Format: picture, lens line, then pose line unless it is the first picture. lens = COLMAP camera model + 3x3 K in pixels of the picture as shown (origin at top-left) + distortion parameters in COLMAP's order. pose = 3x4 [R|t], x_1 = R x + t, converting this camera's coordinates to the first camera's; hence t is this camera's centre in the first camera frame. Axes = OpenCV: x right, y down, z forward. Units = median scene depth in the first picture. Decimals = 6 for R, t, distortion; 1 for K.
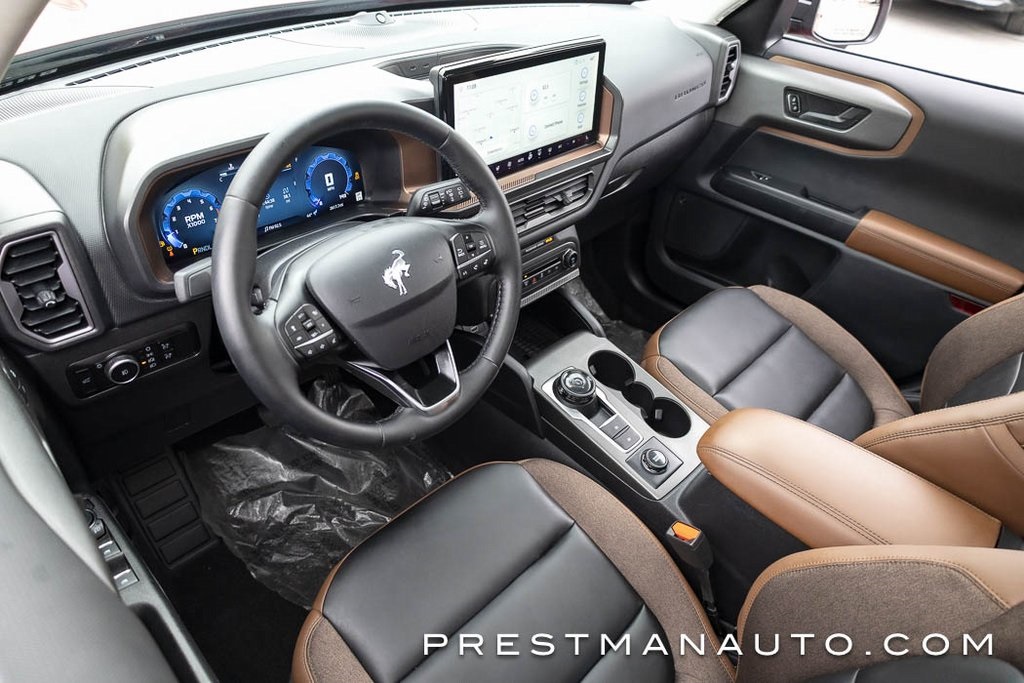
lens RADIAL K [[669.3, 0, 518.1], [0, 669.3, 341.3], [0, 0, 1]] dist [0.001593, 0.005061]
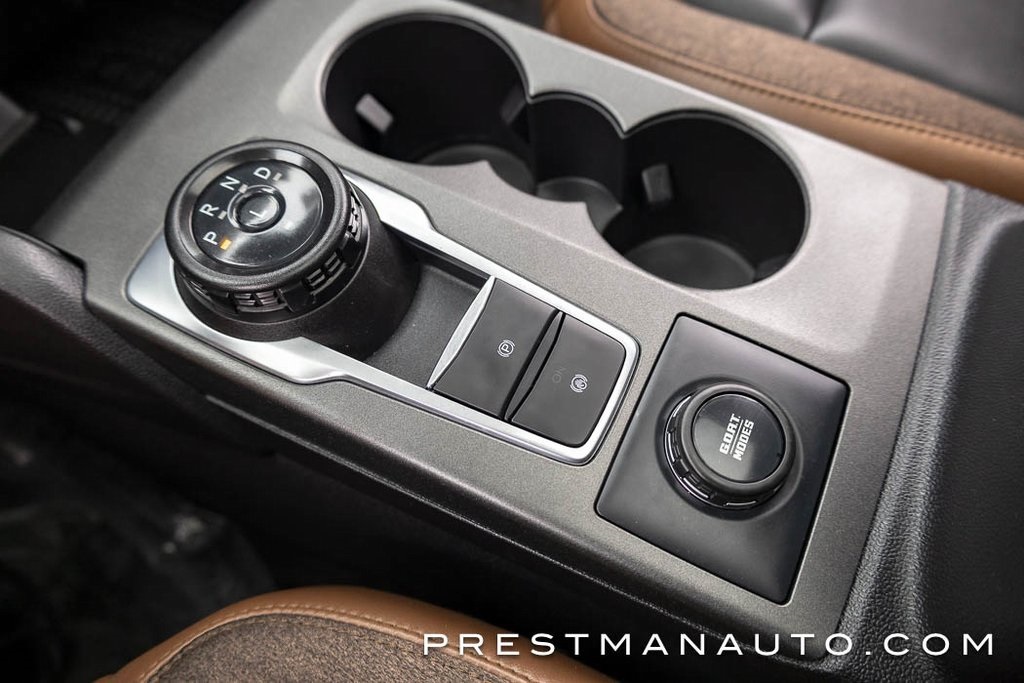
lens RADIAL K [[669.3, 0, 518.1], [0, 669.3, 341.3], [0, 0, 1]] dist [0.001593, 0.005061]
pose [[0.923669, -0.380888, -0.041945, 0.171006], [0.370404, 0.859443, 0.352362, 0.057515], [-0.098161, -0.341003, 0.934923, 0.859555]]
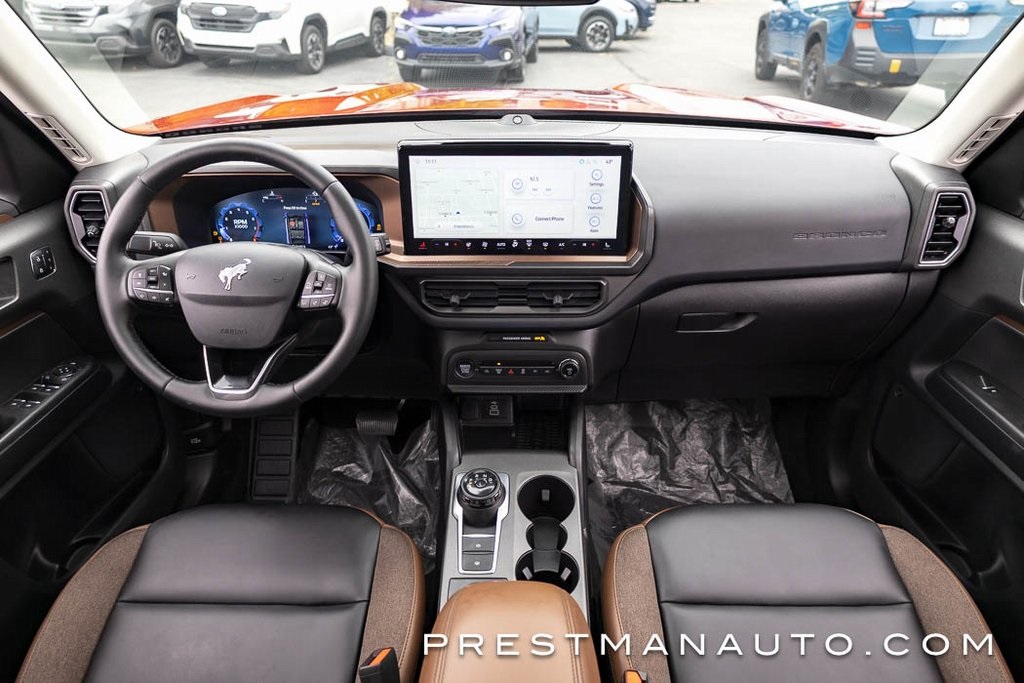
lens RADIAL K [[669.3, 0, 518.1], [0, 669.3, 341.3], [0, 0, 1]] dist [0.001593, 0.005061]
pose [[0.682844, 0.269490, -0.679043, 0.758335], [-0.404349, 0.913543, -0.044056, -0.105978], [0.608463, 0.304653, 0.732775, 0.329891]]
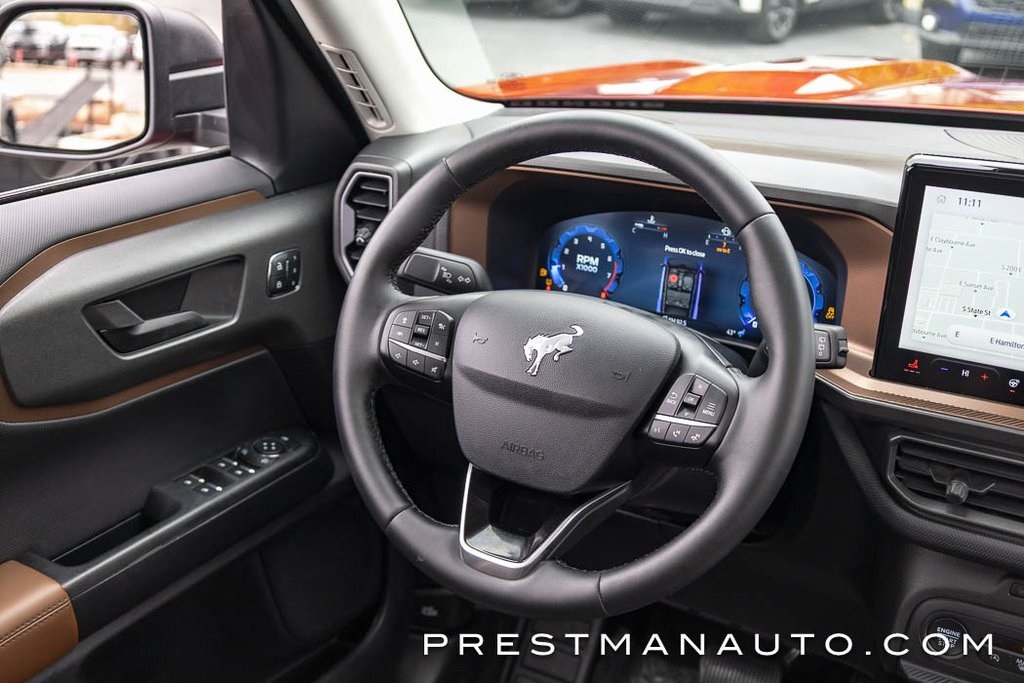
lens RADIAL K [[1168.1, 0, 512.0], [0, 1168.1, 341.5], [0, 0, 1]] dist [-0.007260, 0.002894]
pose [[0.259772, 0.269039, -0.927435, 0.648807], [-0.598597, 0.798492, 0.063969, -0.116772], [0.757760, 0.538542, 0.368472, 0.389538]]
